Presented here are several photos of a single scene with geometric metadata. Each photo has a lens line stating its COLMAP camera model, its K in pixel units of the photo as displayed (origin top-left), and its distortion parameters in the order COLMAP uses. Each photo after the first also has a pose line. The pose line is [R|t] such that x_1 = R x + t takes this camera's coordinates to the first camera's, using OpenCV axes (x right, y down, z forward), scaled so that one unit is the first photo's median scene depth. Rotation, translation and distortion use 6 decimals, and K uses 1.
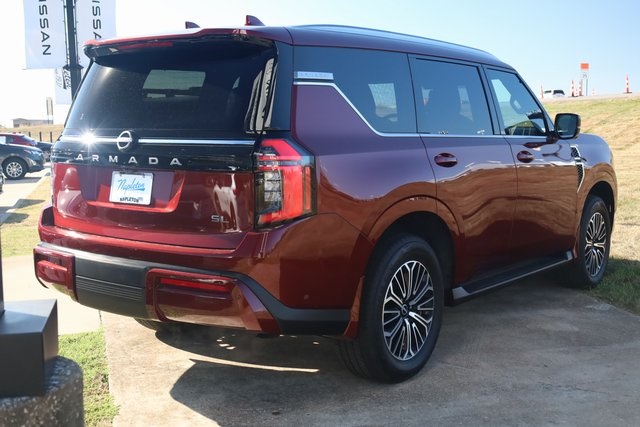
lens RADIAL K [[824.1, 0, 320.0], [0, 824.1, 213.5], [0, 0, 1]] dist [-0.008782, 0.023305]
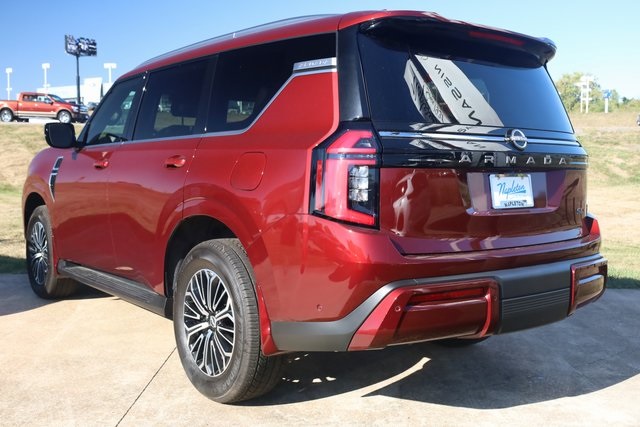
lens RADIAL K [[694.1, 0, 320.0], [0, 694.1, 213.5], [0, 0, 1]] dist [-0.008813, -0.007223]
pose [[0.217627, -0.067117, 0.973722, -0.825355], [0.091761, 0.994621, 0.048049, -0.050477], [-0.971709, 0.078893, 0.222615, 0.830990]]
